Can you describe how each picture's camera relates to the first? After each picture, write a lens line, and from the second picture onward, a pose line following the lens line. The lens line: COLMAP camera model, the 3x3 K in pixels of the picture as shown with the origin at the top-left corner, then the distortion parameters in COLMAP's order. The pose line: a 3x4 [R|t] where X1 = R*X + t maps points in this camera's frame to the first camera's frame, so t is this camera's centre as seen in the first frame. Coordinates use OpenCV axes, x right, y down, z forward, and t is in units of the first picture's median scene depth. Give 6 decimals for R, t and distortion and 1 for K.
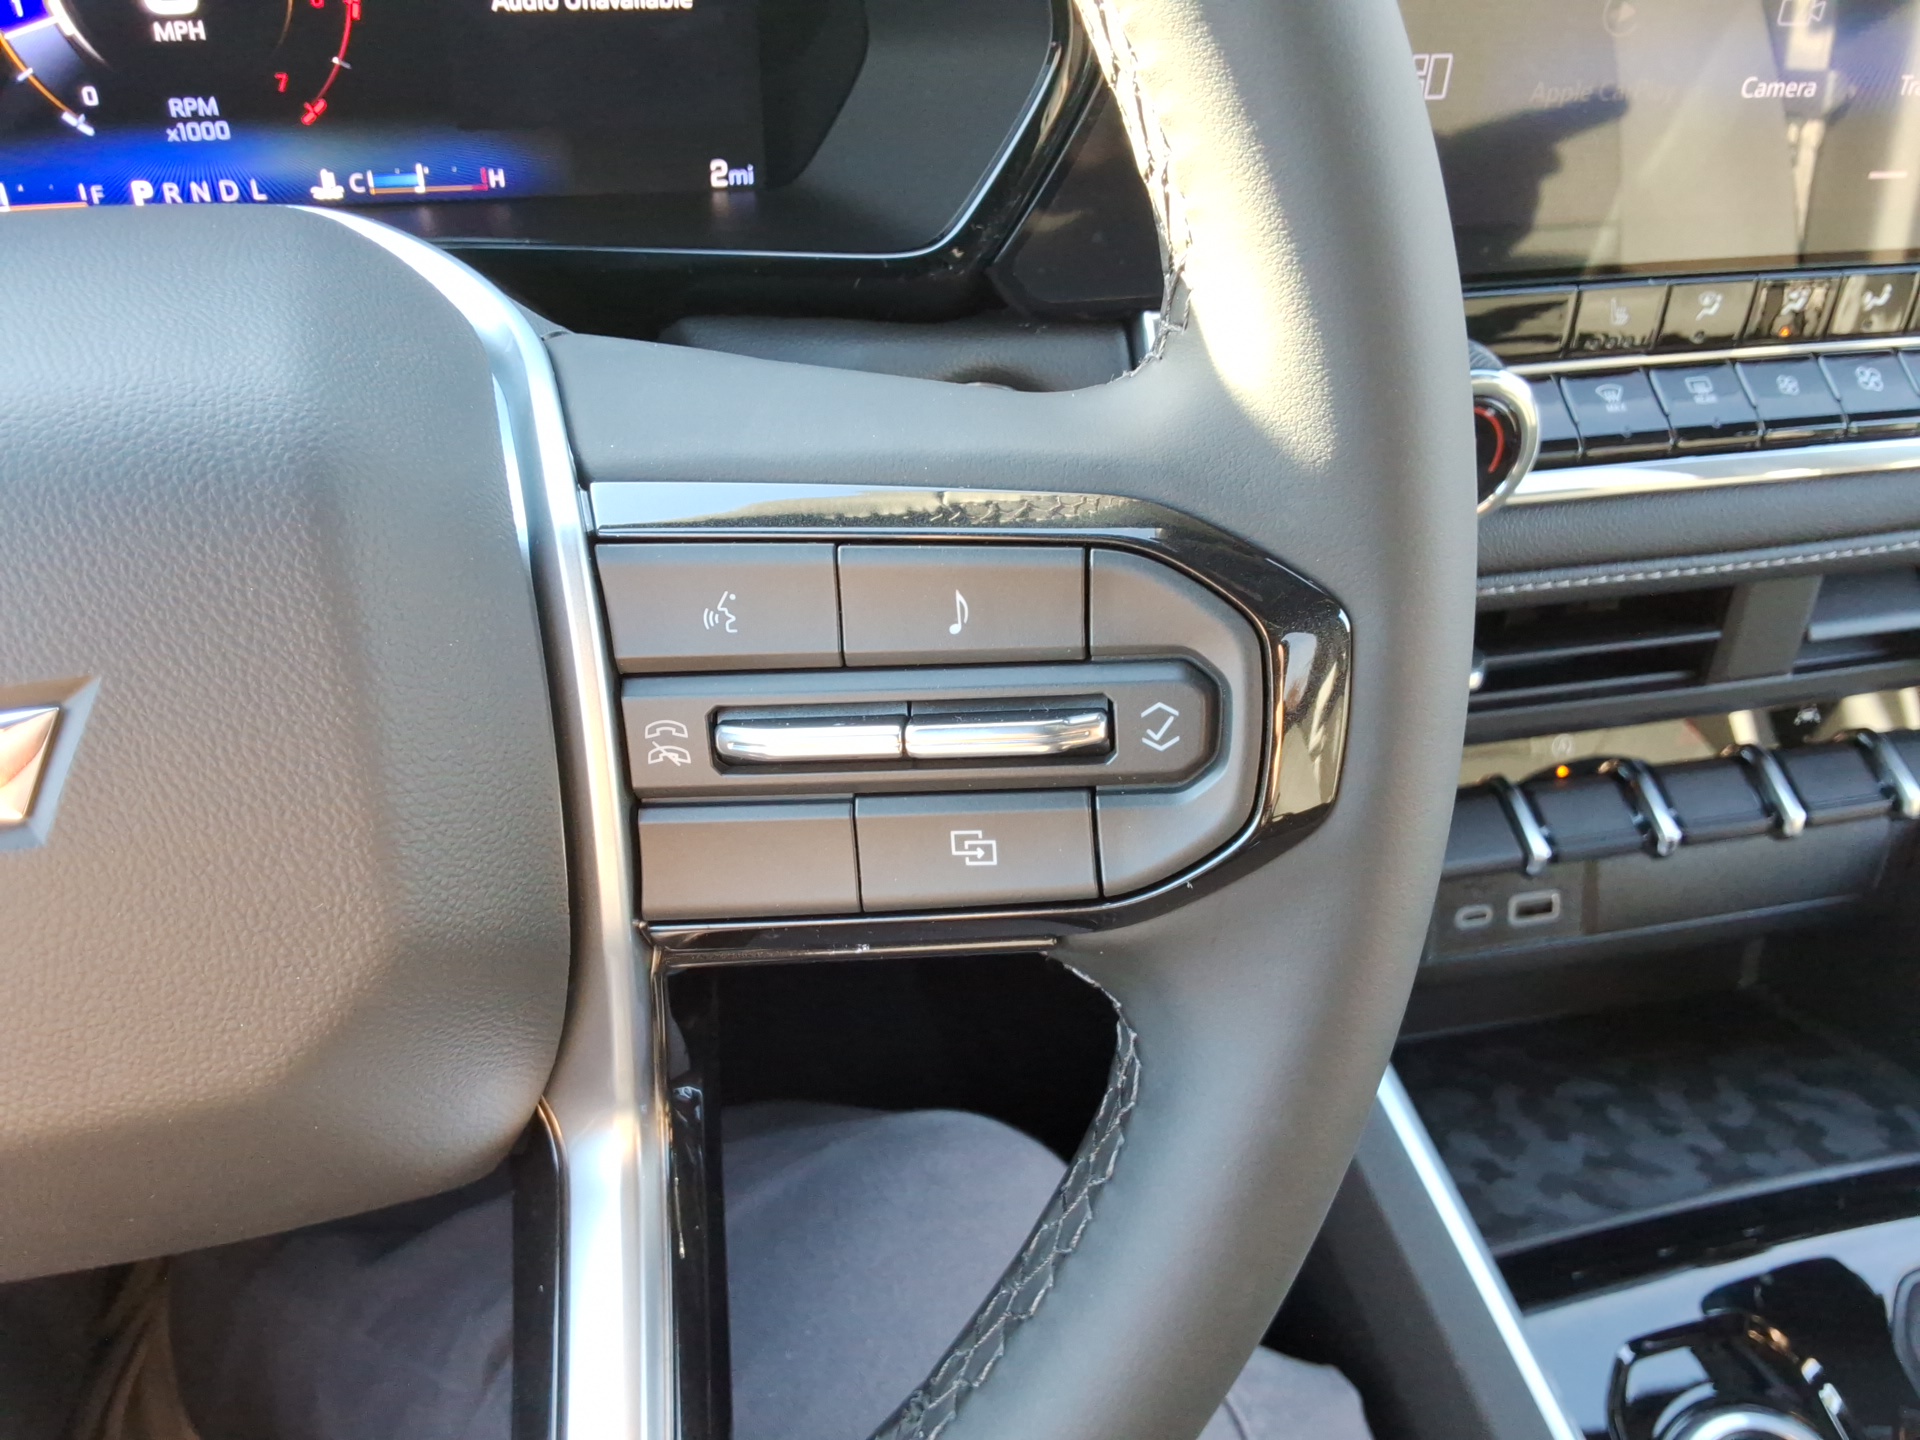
lens RADIAL K [[1568.4, 0, 960.0], [0, 1568.4, 720.0], [0, 0, 1]] dist [0.066931, -0.120347]
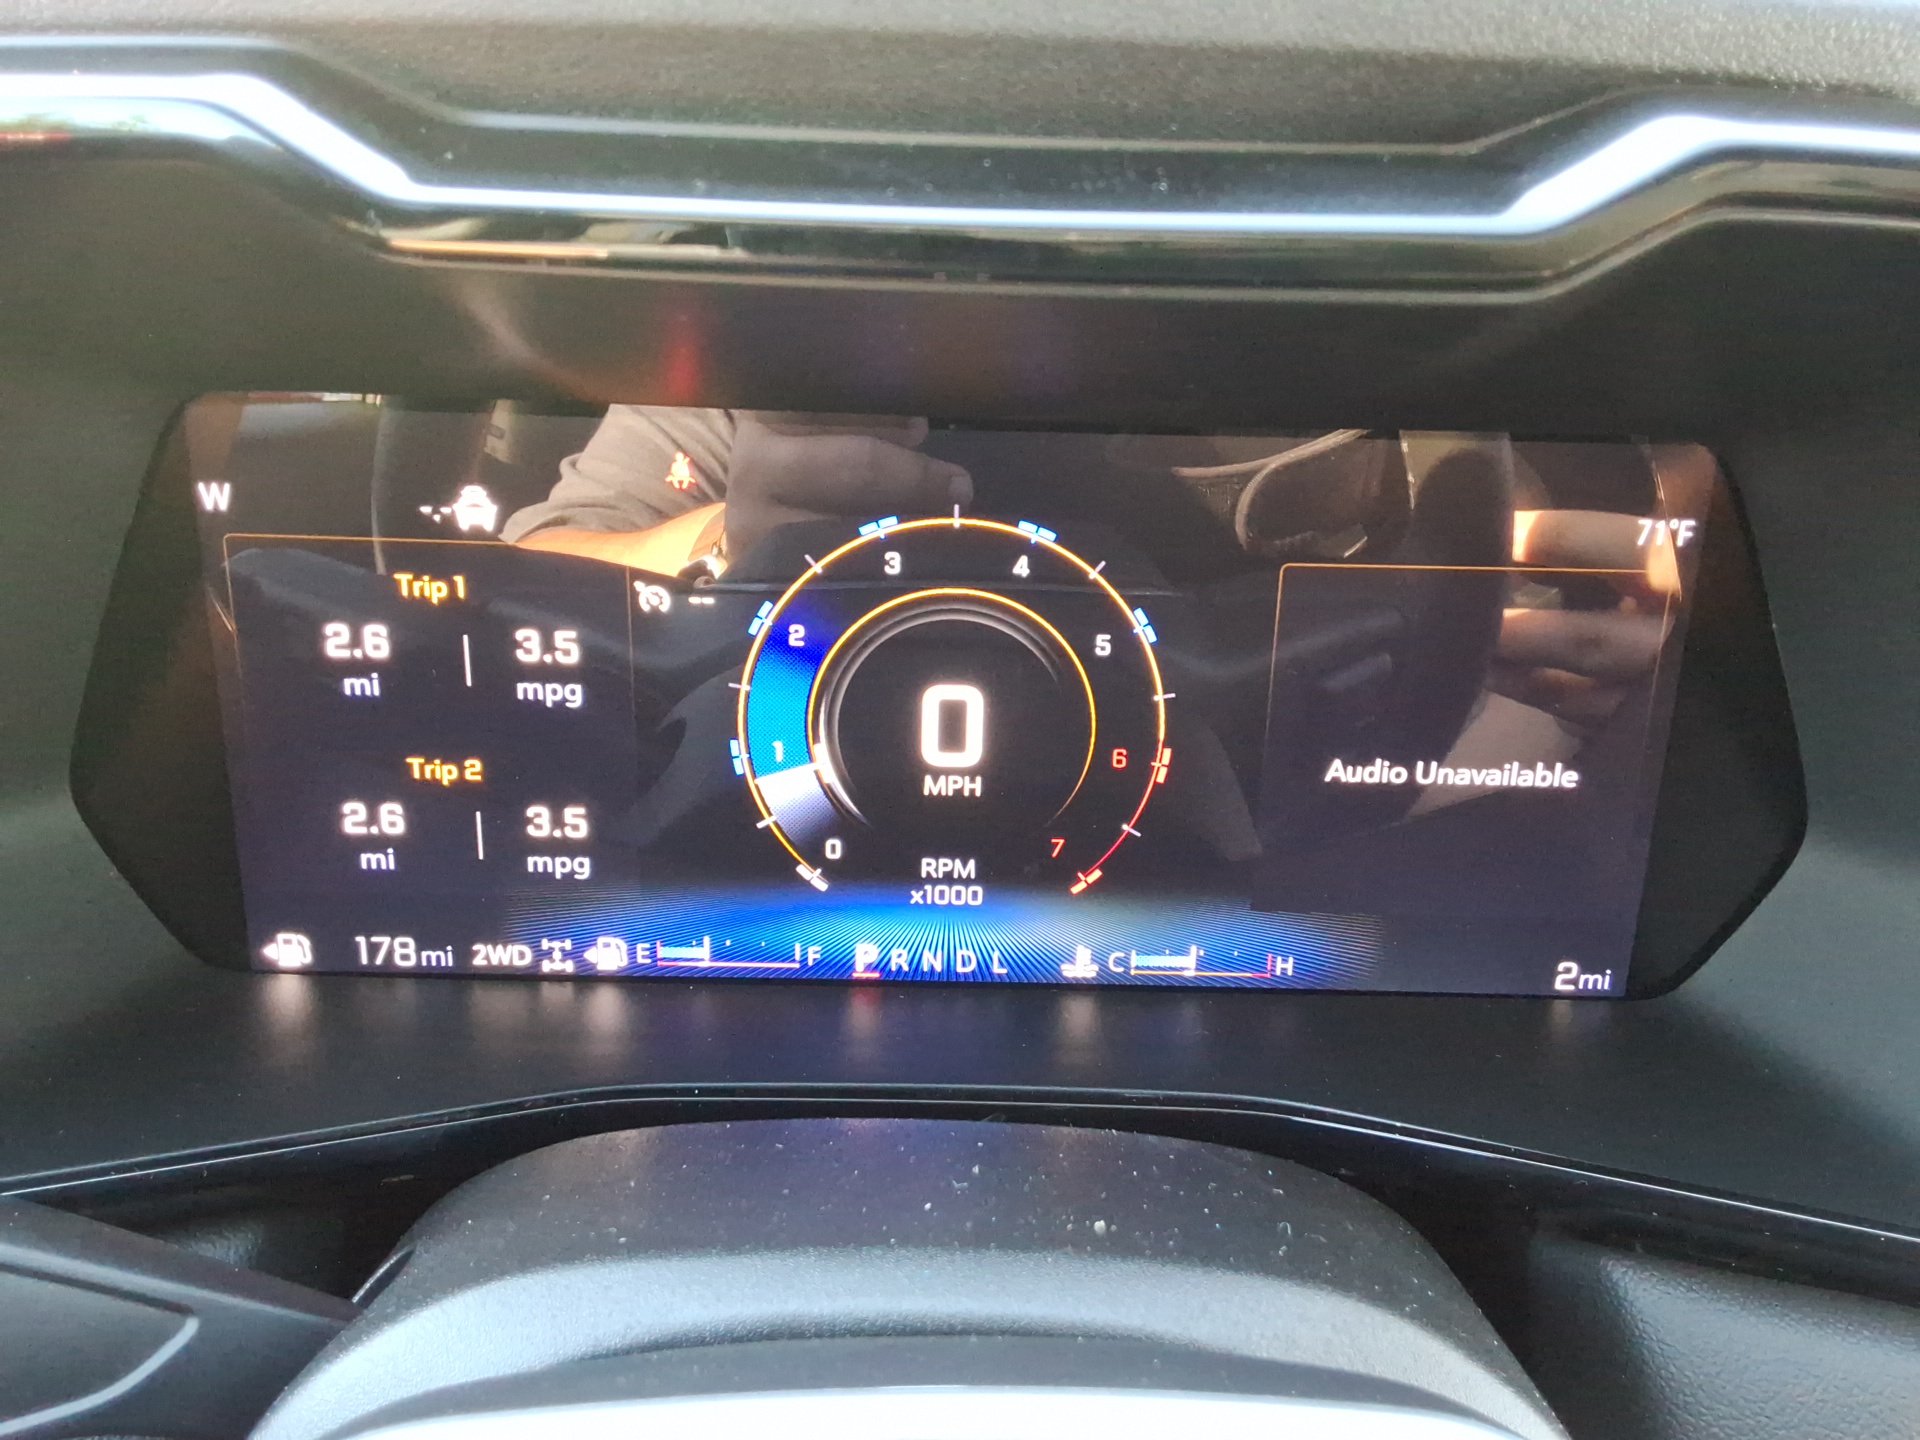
lens RADIAL K [[1548.5, 0, 968.2], [0, 1548.5, 713.3], [0, 0, 1]] dist [0.133496, -0.227770]
pose [[0.975652, 0.077155, -0.205304, -0.317362], [-0.128849, 0.959146, -0.251866, -0.264712], [0.177484, 0.272187, 0.945735, 0.220349]]
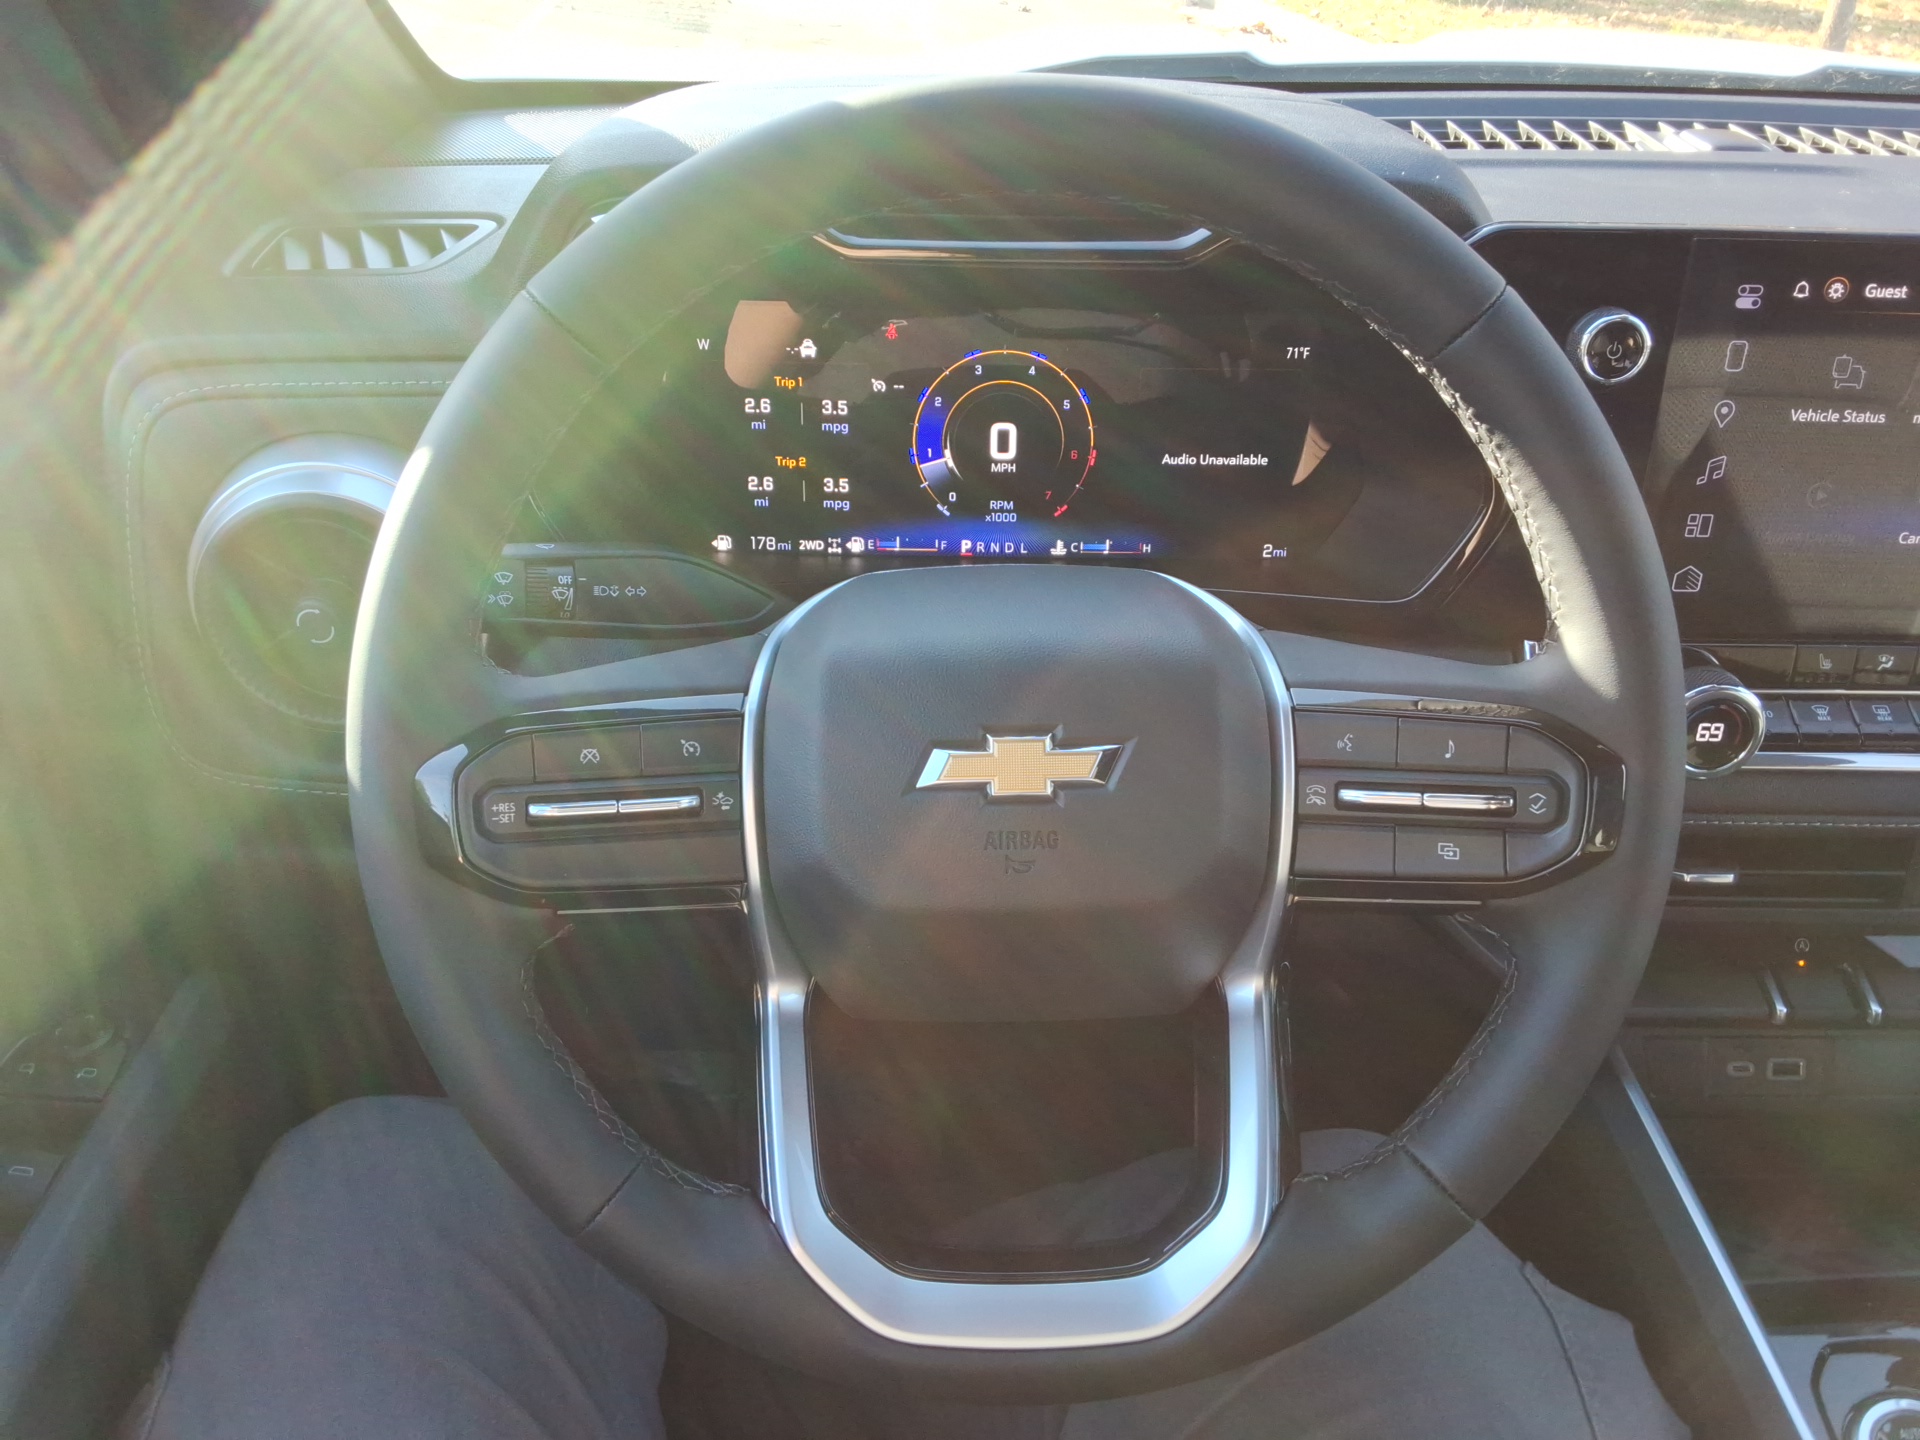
lens RADIAL K [[1531.0, 0, 965.1], [0, 1531.0, 713.1], [0, 0, 1]] dist [0.114068, -0.167918]
pose [[0.975385, 0.079634, -0.205629, -0.126484], [-0.119677, 0.974400, -0.190323, 0.217213], [0.185208, 0.210247, 0.959945, -0.741398]]
